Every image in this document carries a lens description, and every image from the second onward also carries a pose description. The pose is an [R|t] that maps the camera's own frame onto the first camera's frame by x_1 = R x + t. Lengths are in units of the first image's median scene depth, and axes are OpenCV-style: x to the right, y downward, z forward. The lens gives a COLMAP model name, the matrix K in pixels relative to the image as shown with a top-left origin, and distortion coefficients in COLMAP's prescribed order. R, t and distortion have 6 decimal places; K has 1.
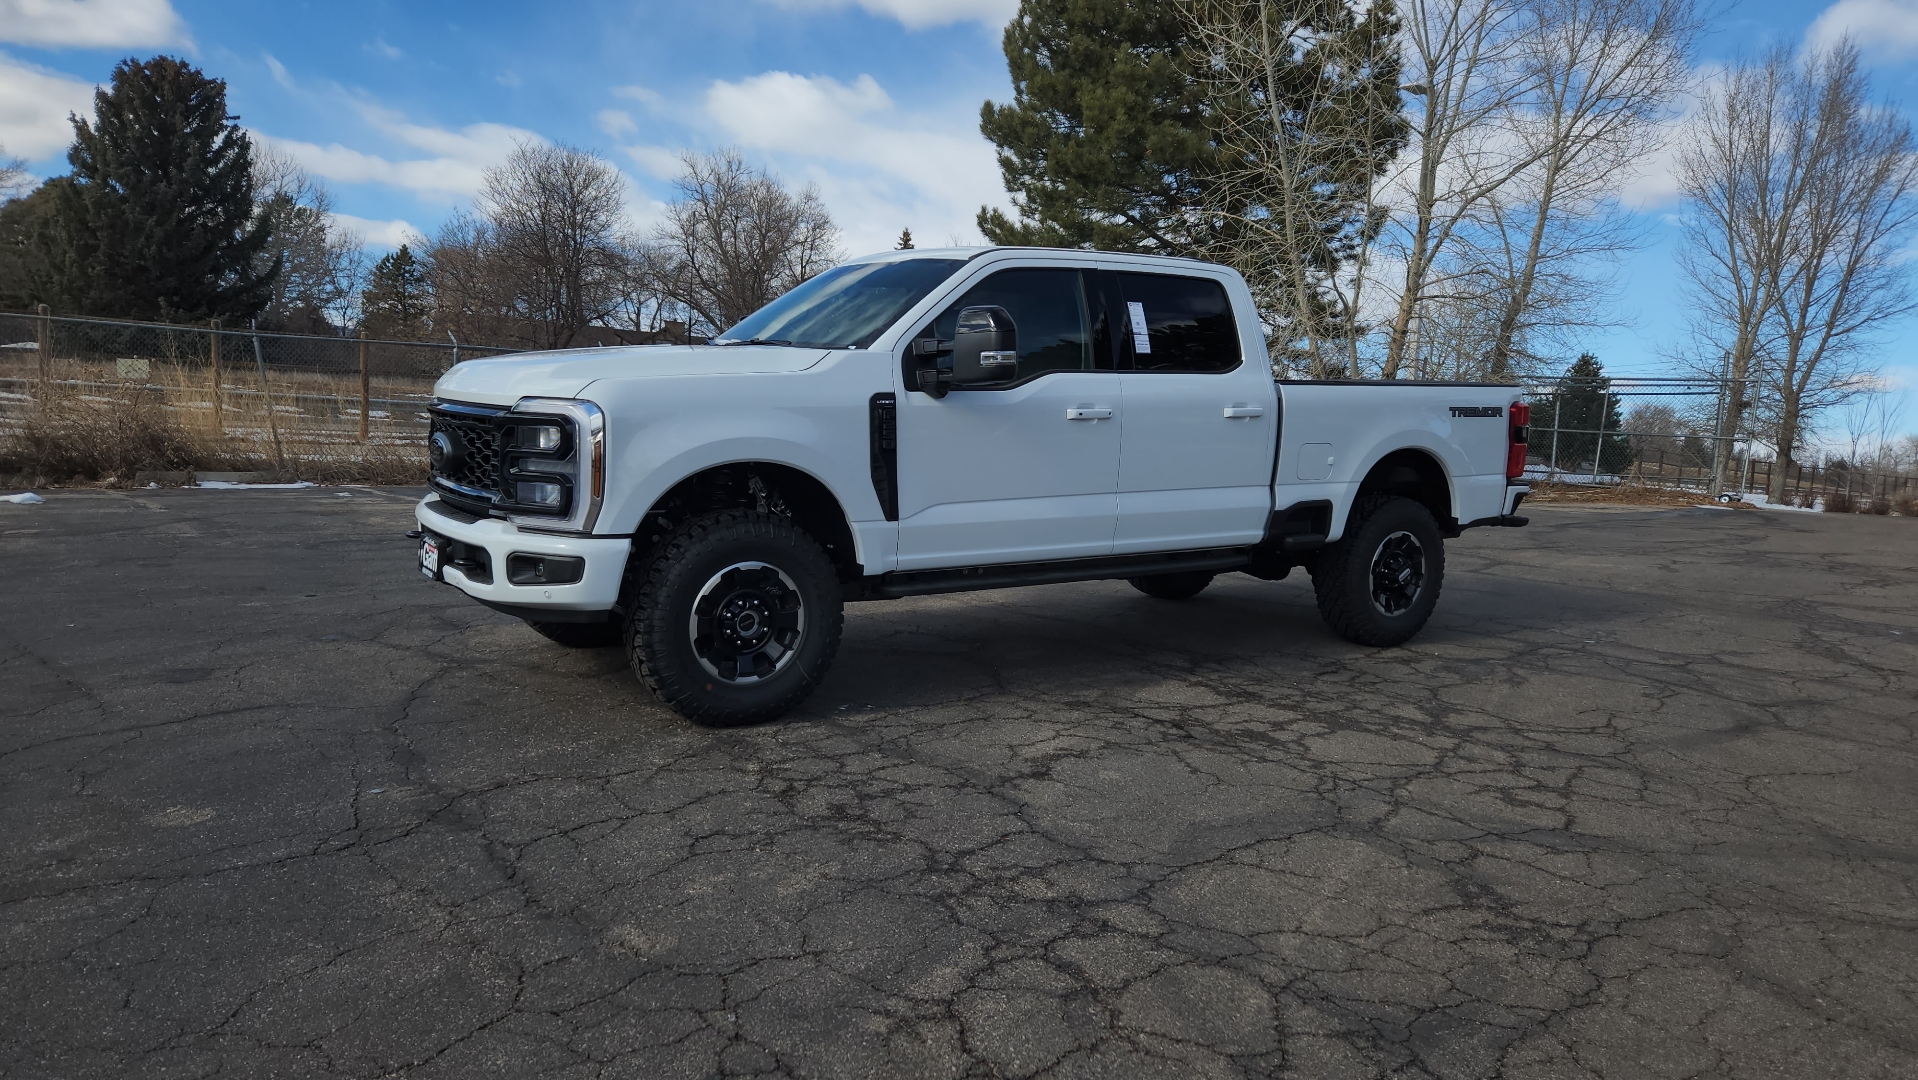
lens RADIAL K [[1279.0, 0, 959.0], [0, 1279.0, 540.0], [0, 0, 1]] dist [0.072501, -0.057034]
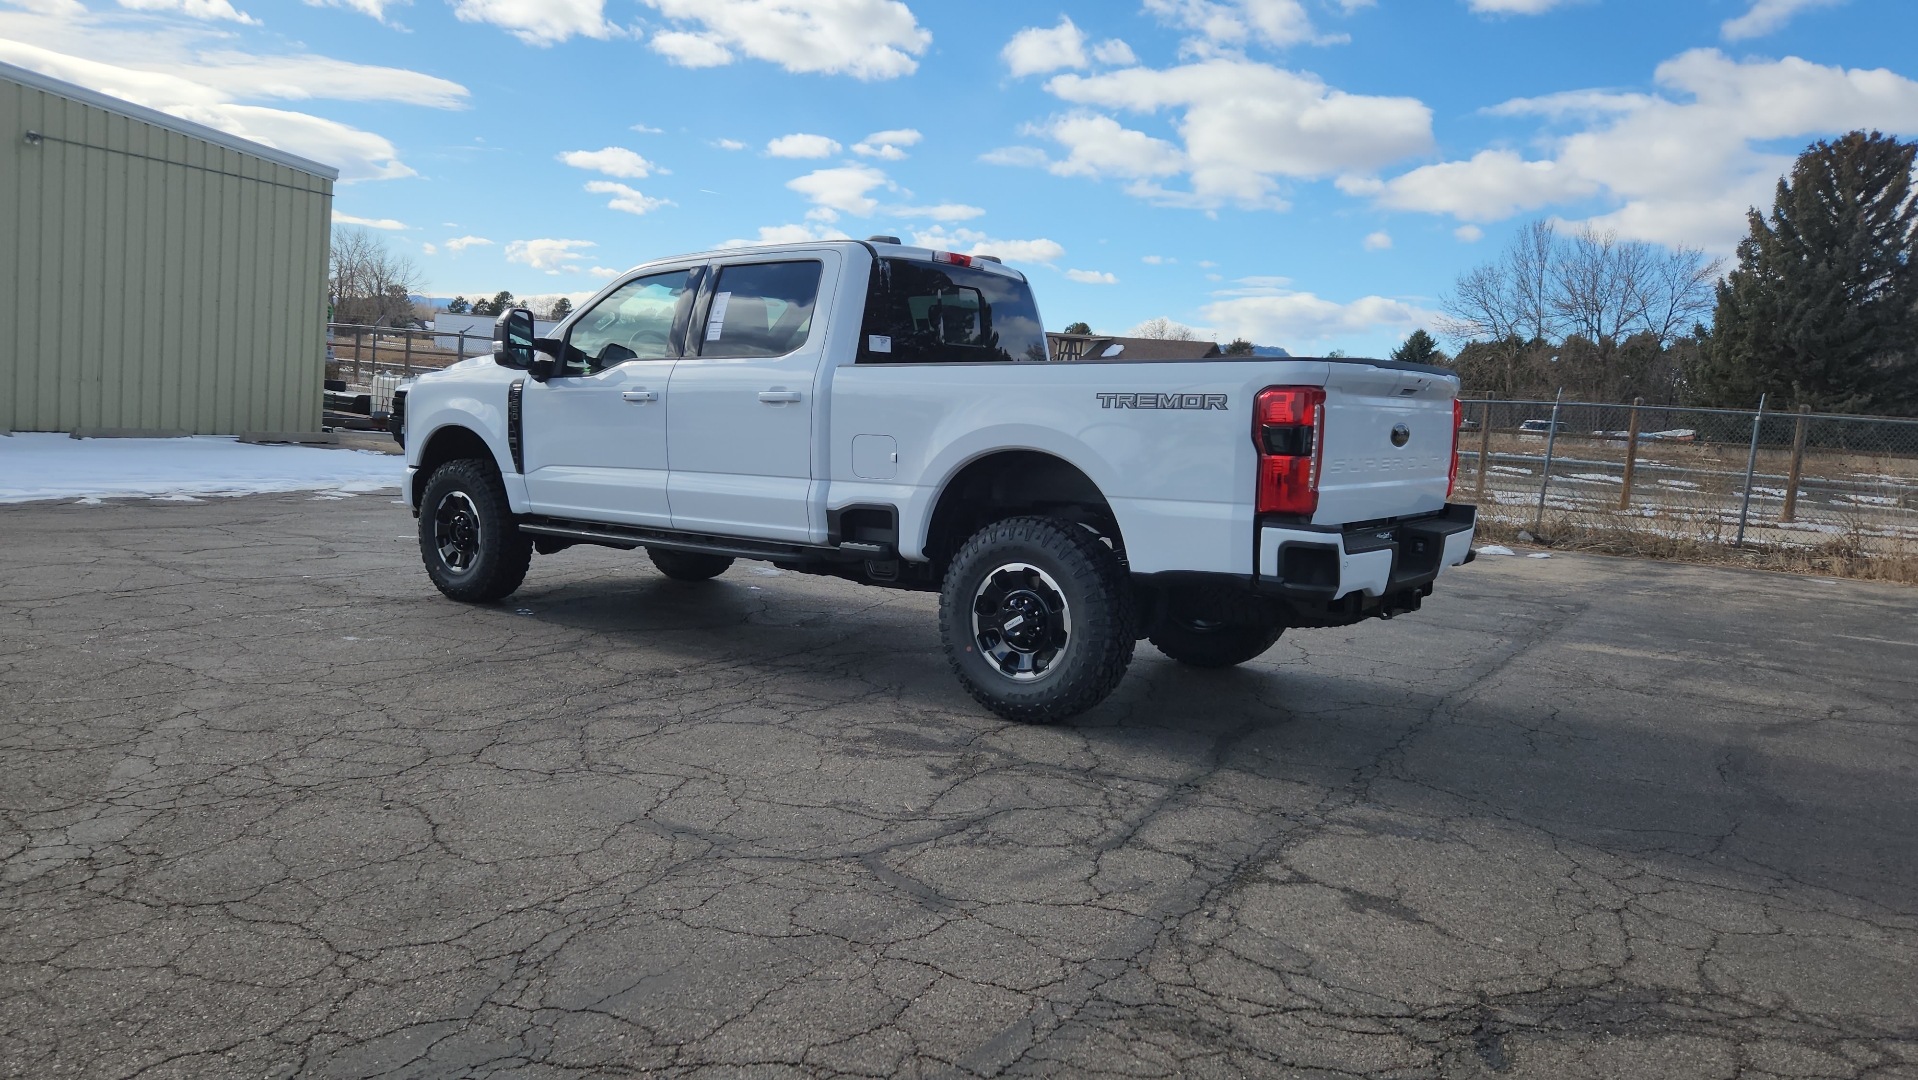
lens RADIAL K [[1292.7, 0, 933.0], [0, 1292.7, 575.9], [0, 0, 1]] dist [0.079733, -0.070117]
pose [[0.308841, 0.096373, -0.946218, 0.963794], [-0.141268, 0.988466, 0.054566, -0.031216], [0.940564, 0.116818, 0.318894, 0.679611]]
